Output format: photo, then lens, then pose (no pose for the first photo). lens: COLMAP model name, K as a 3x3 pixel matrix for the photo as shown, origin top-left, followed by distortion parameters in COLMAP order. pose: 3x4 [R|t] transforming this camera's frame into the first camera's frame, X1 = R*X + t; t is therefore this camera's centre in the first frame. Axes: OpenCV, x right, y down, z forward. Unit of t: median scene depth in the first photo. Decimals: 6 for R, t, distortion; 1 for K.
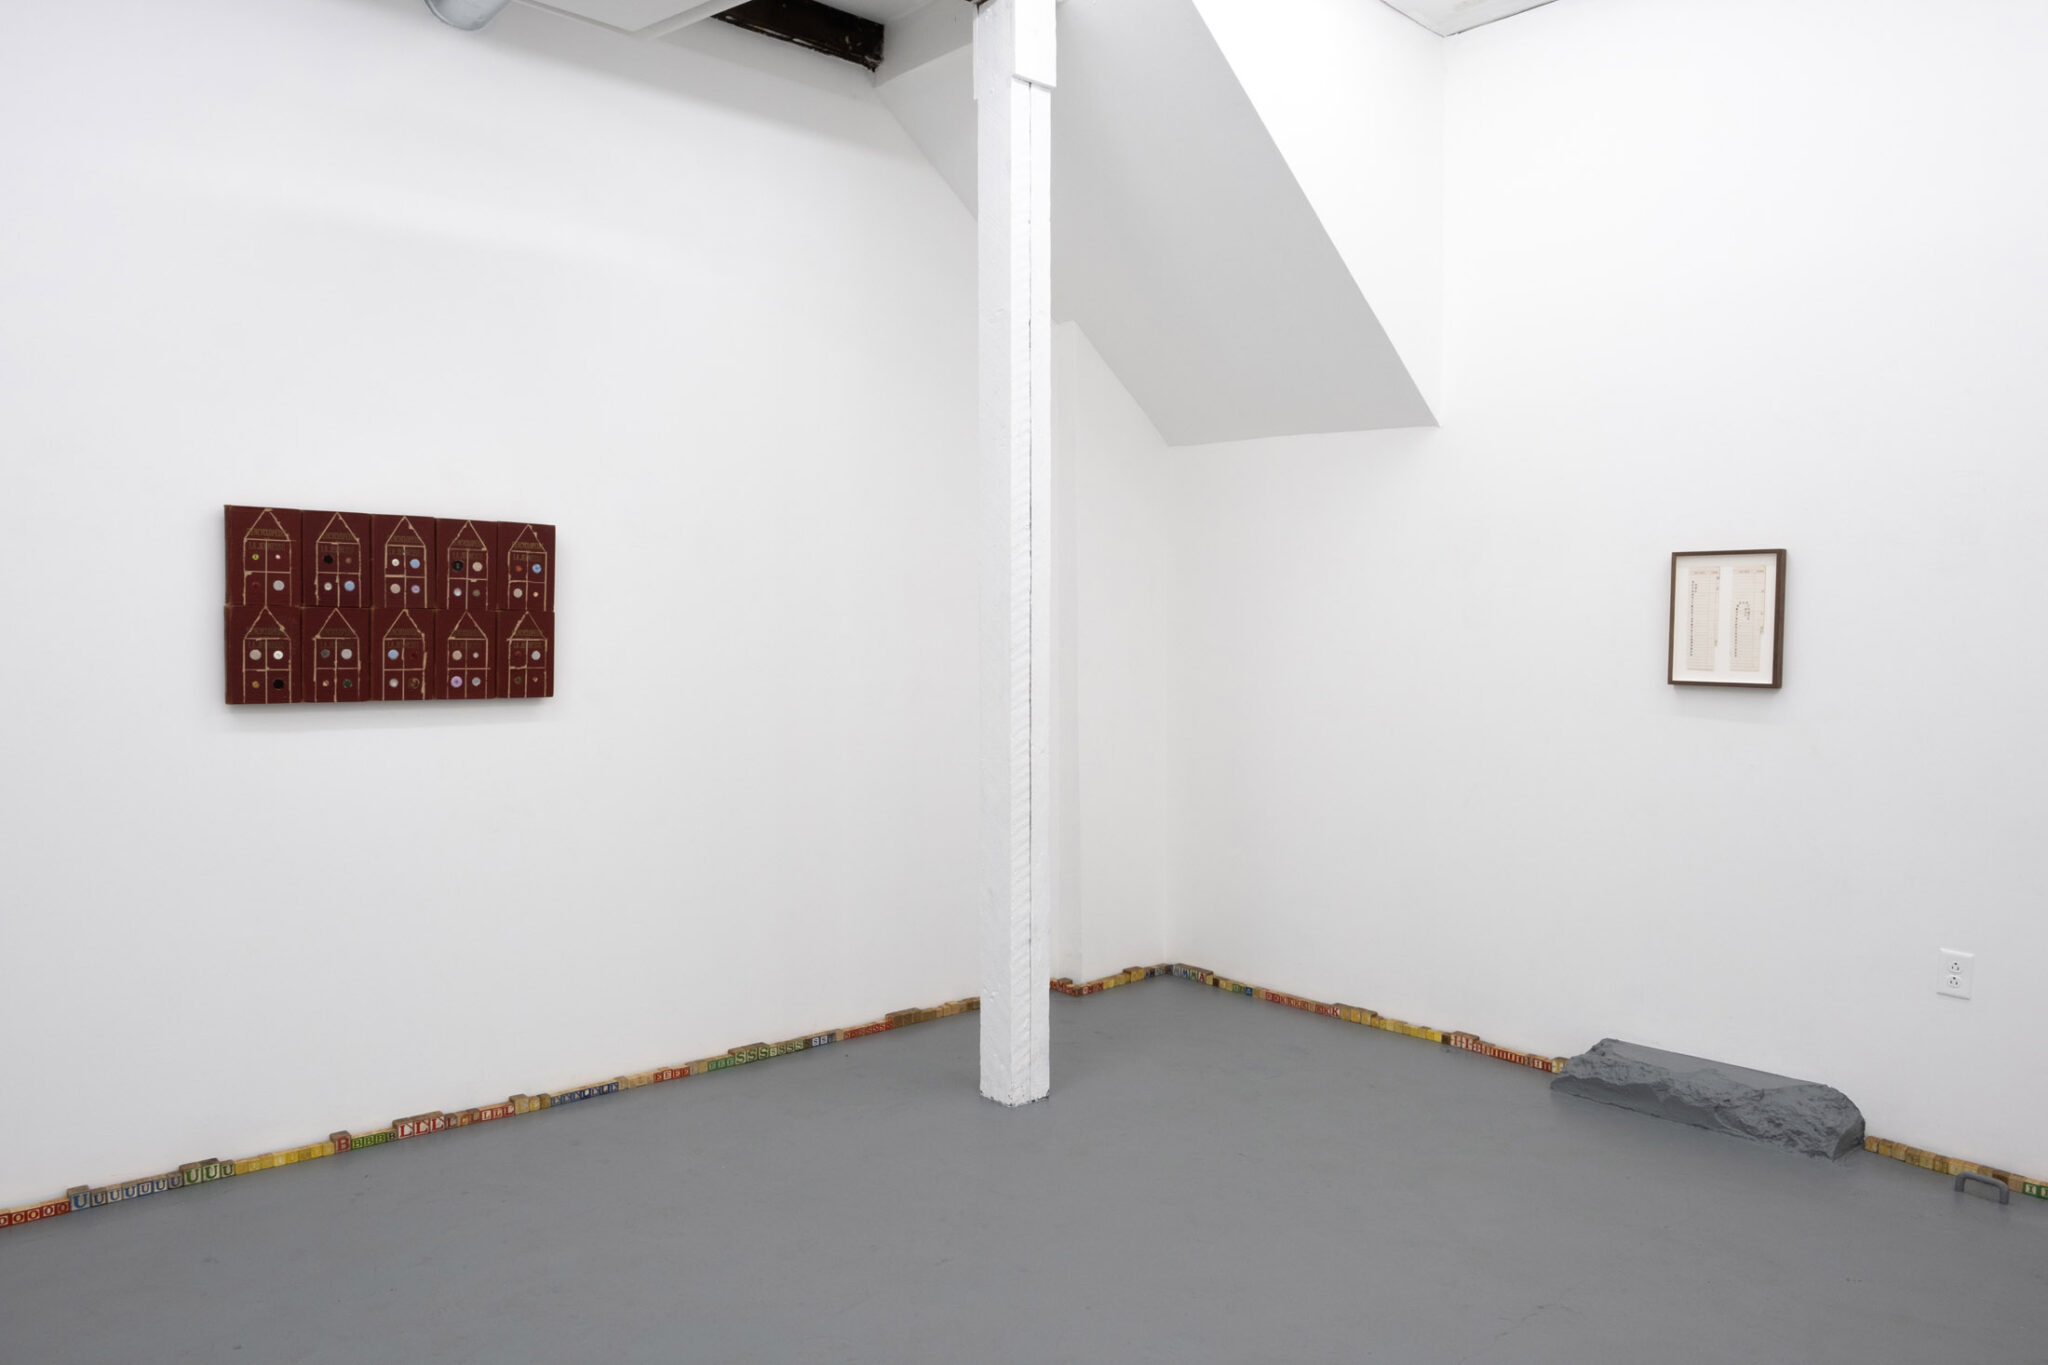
lens RADIAL K [[1396.4, 0, 1011.4], [0, 1396.4, 687.7], [0, 0, 1]] dist [-0.019936, 0.004527]
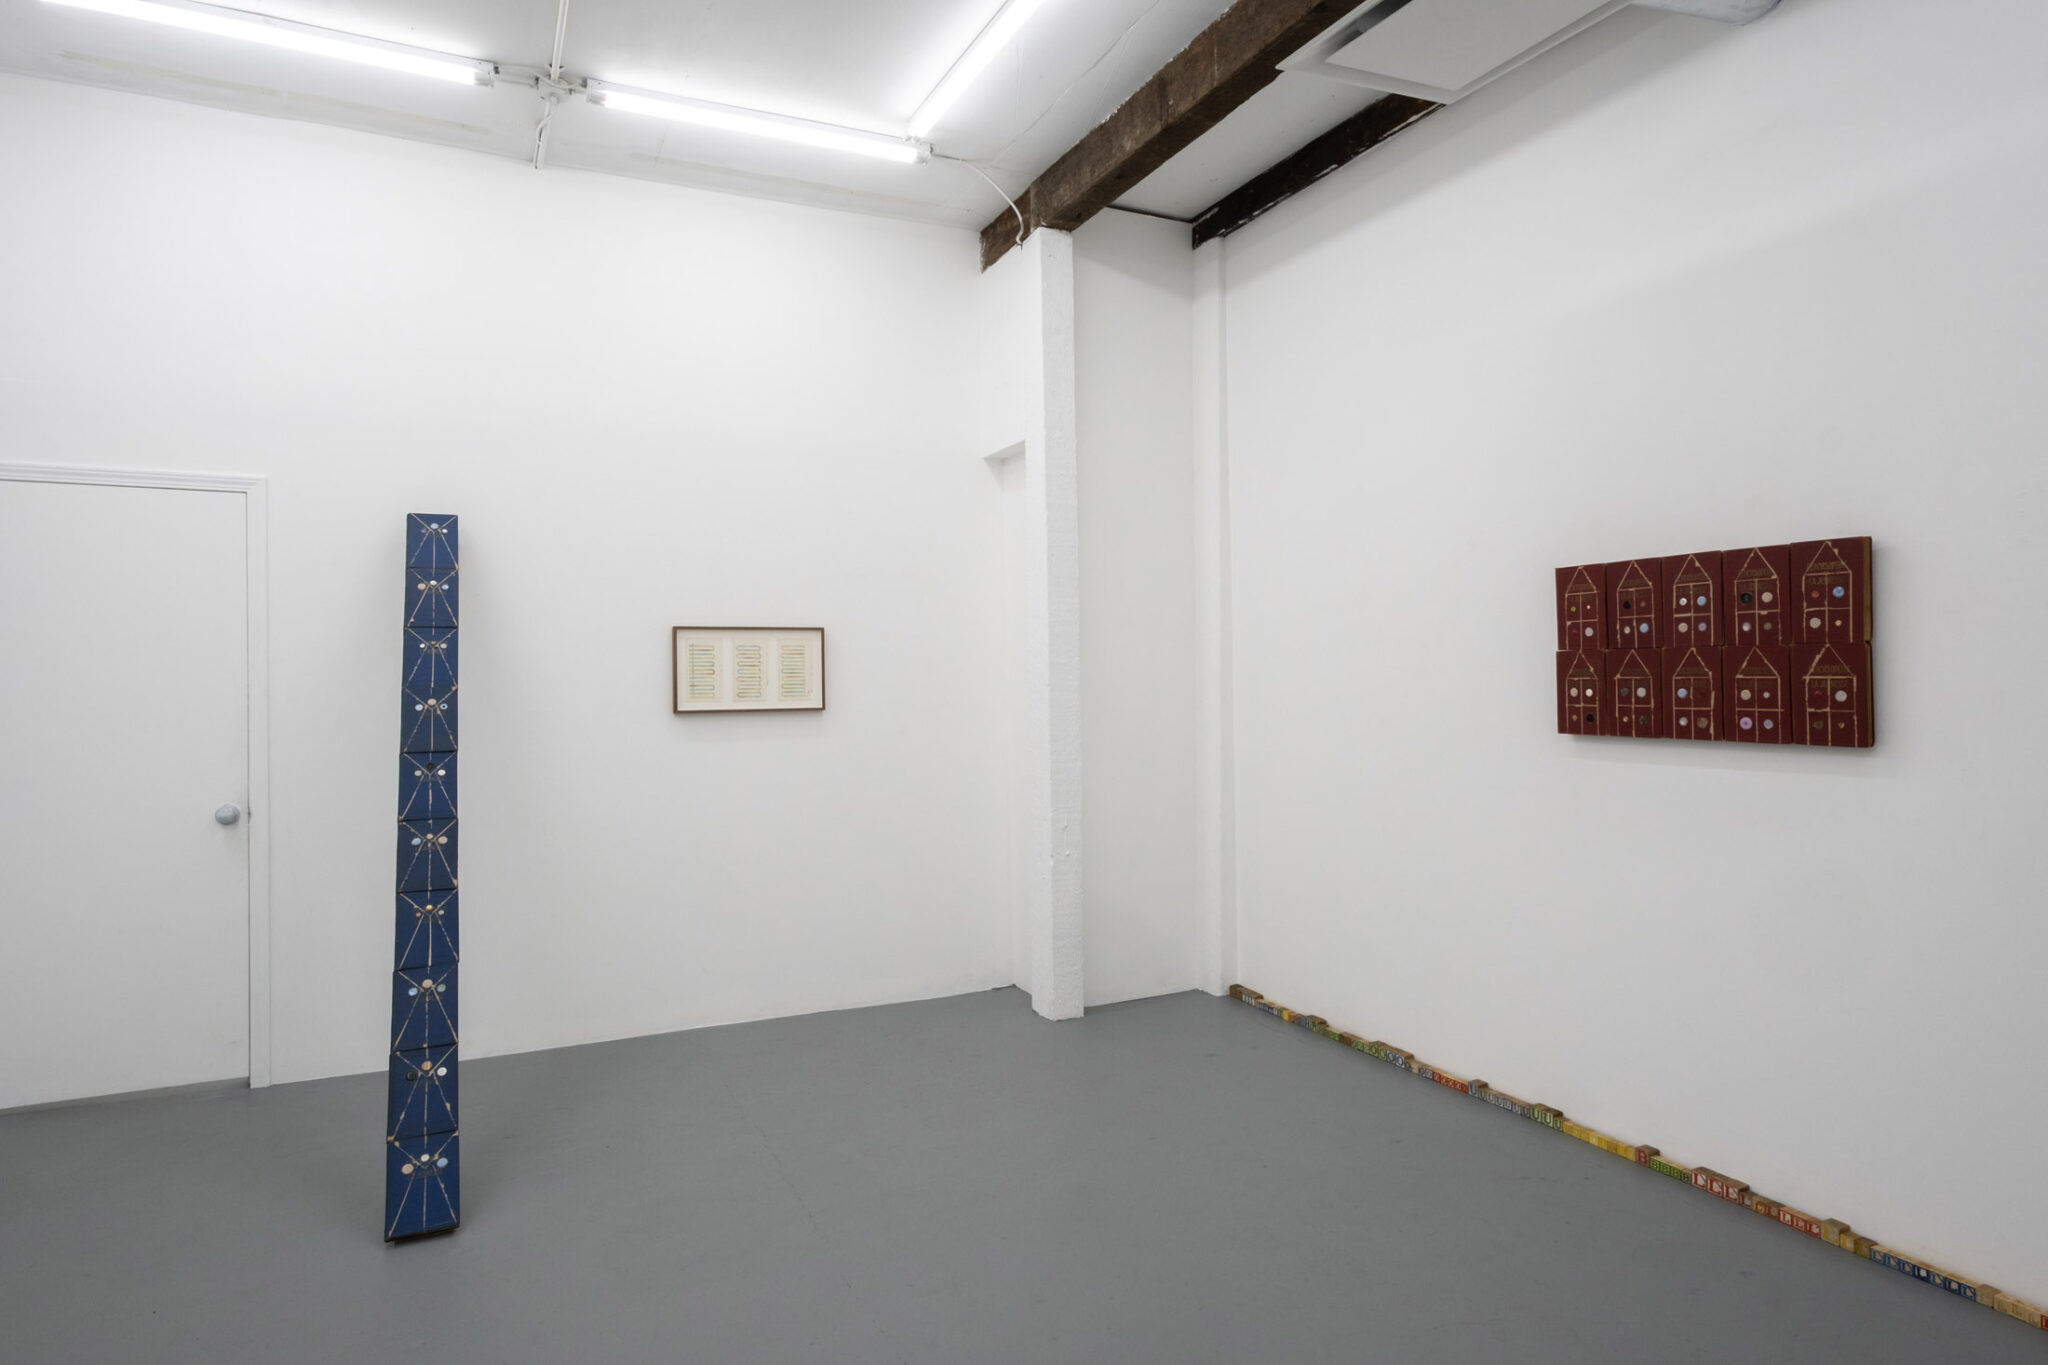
lens RADIAL K [[1142.5, 0, 998.6], [0, 1142.5, 671.5], [0, 0, 1]] dist [-0.007067, 0.008898]
pose [[-0.279474, -0.007389, -0.960125, 0.451715], [-0.024988, 0.999688, -0.000420, -0.025106], [0.959828, 0.023874, -0.279571, 0.704646]]
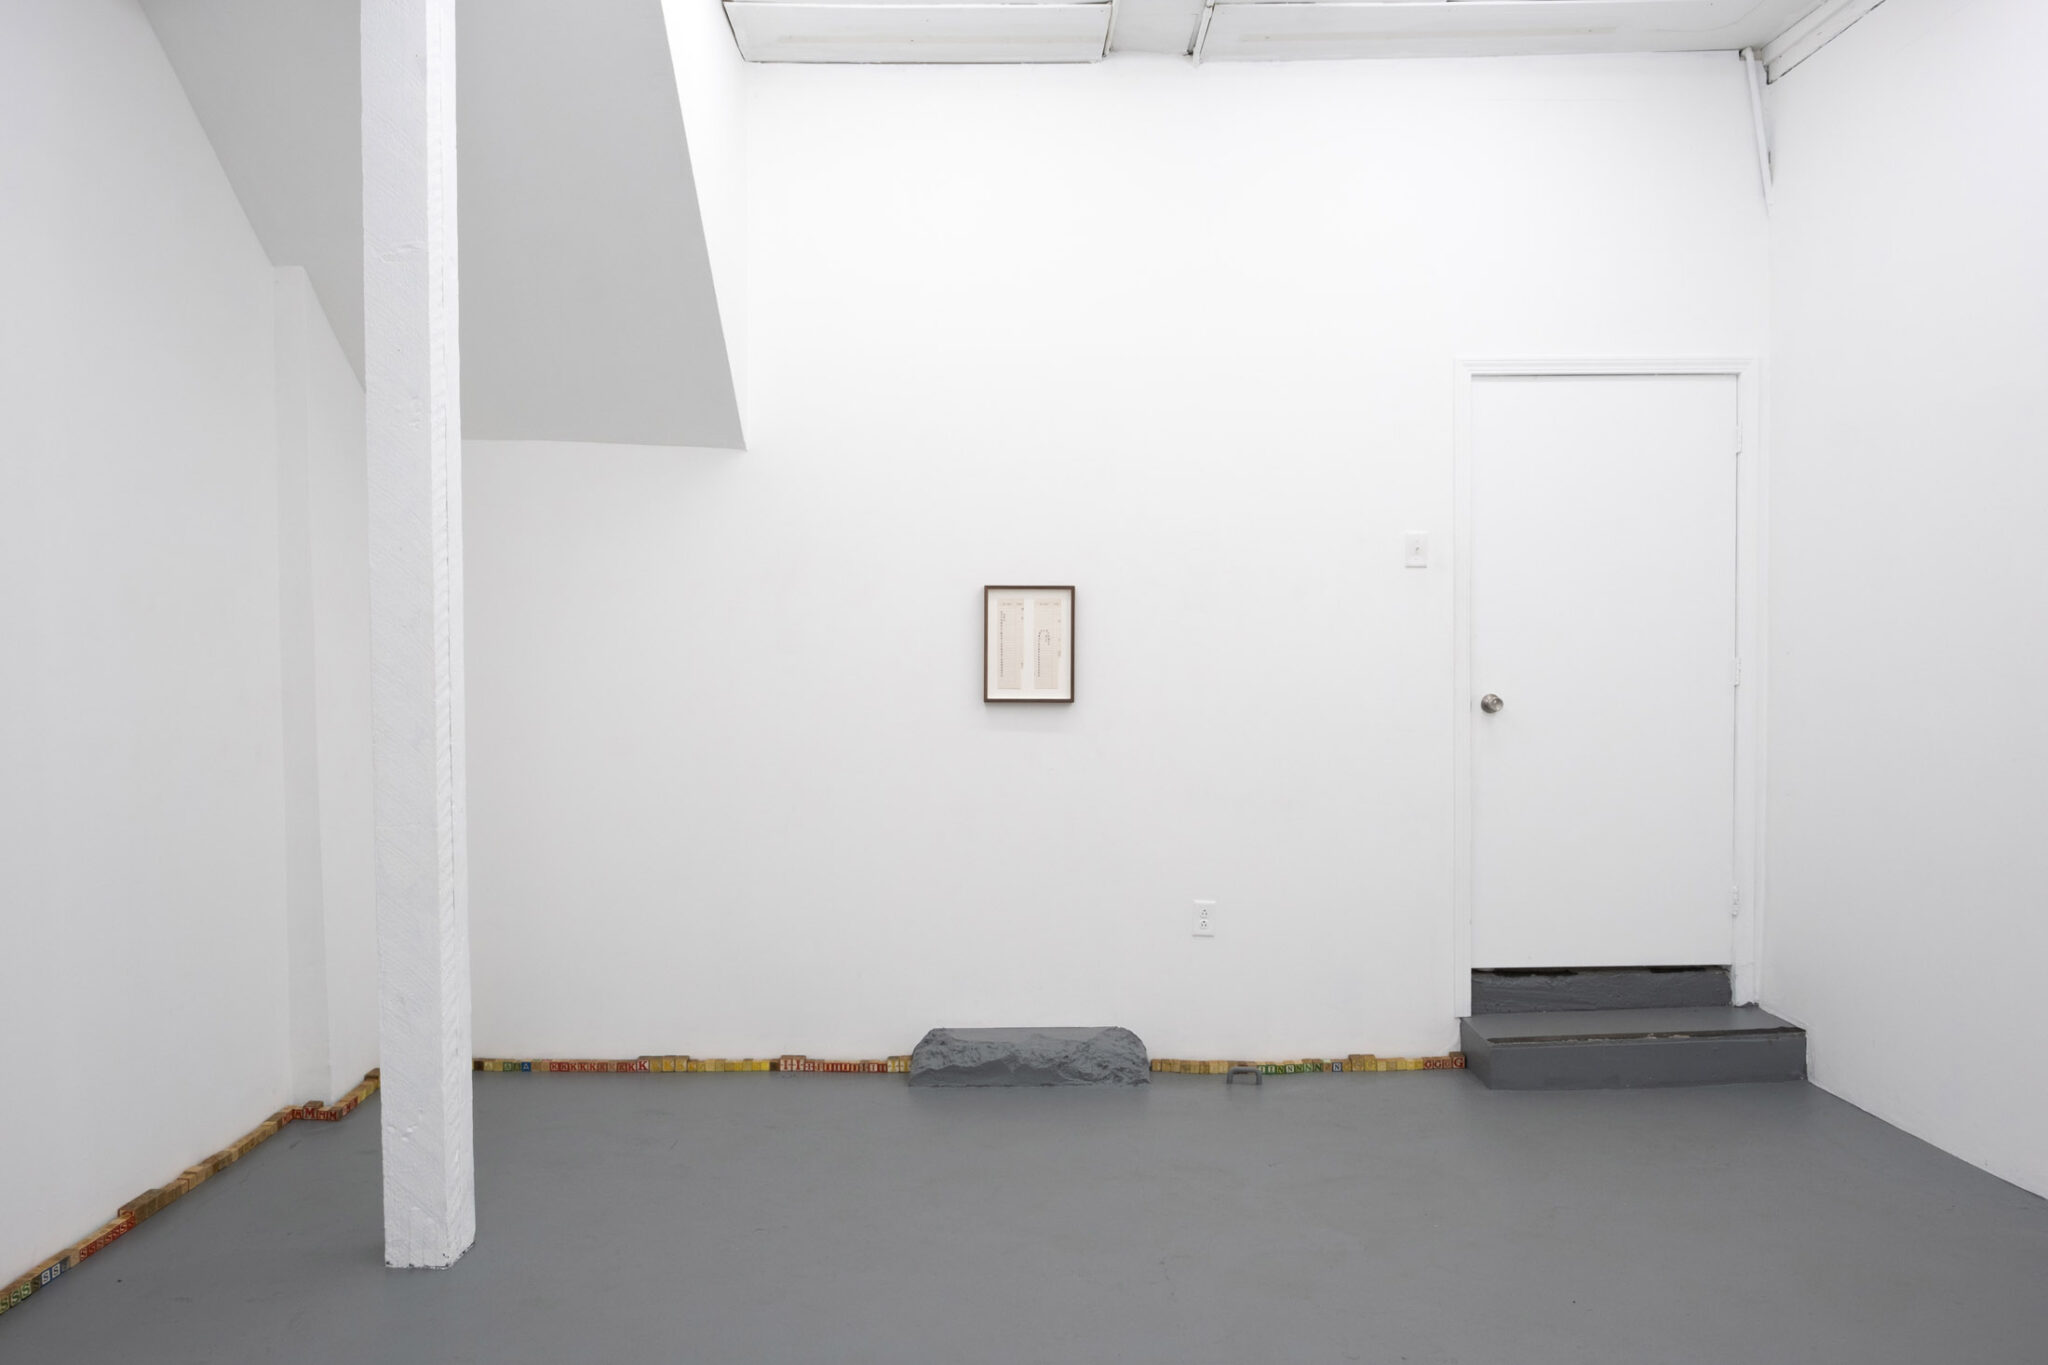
lens RADIAL K [[1396.4, 0, 999.5], [0, 1396.4, 686.3], [0, 0, 1]] dist [-0.019936, 0.004527]
pose [[0.659136, -0.021163, 0.751726, -0.382782], [0.035737, 0.999356, -0.003201, -0.011640], [-0.751174, 0.028975, 0.659468, 0.251339]]
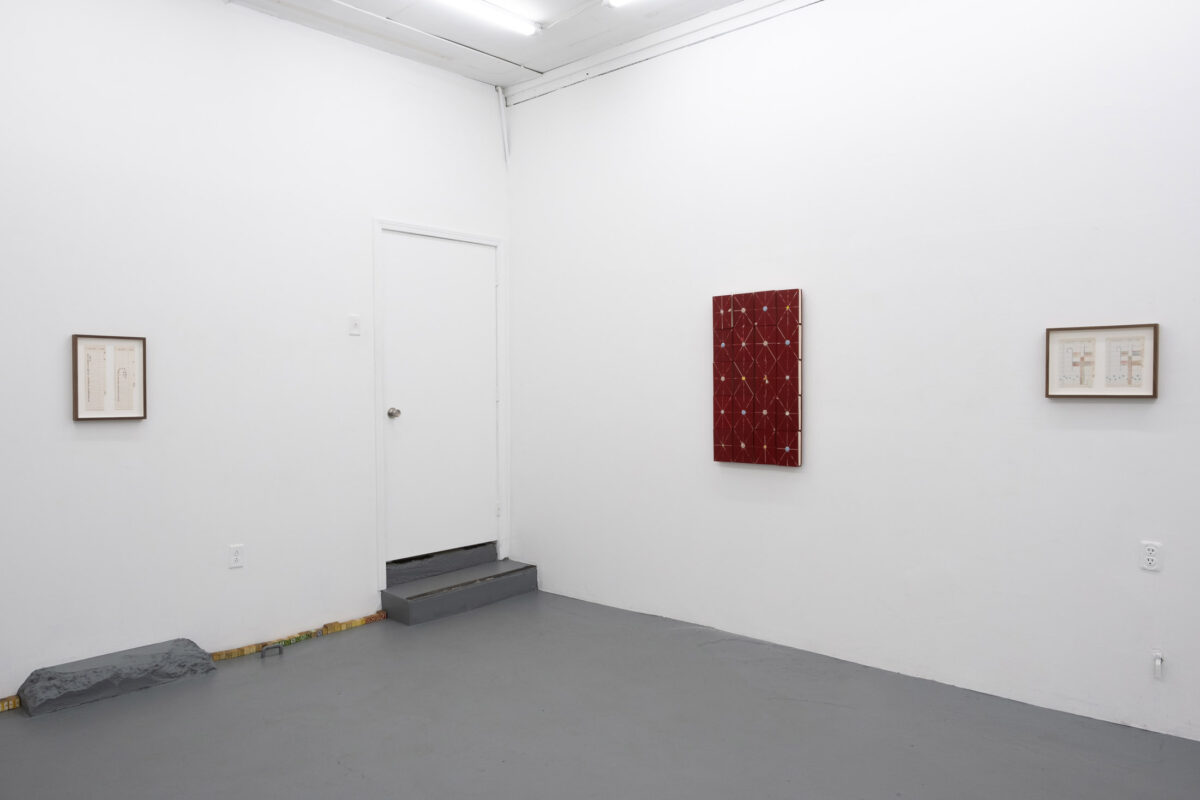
lens RADIAL K [[818.2, 0, 591.7], [0, 818.2, 407.4], [0, 0, 1]] dist [-0.019936, 0.004527]
pose [[-0.108573, -0.027712, 0.993702, -0.491326], [0.043180, 0.998536, 0.032565, -0.022256], [-0.993150, 0.046444, -0.107218, 0.550065]]
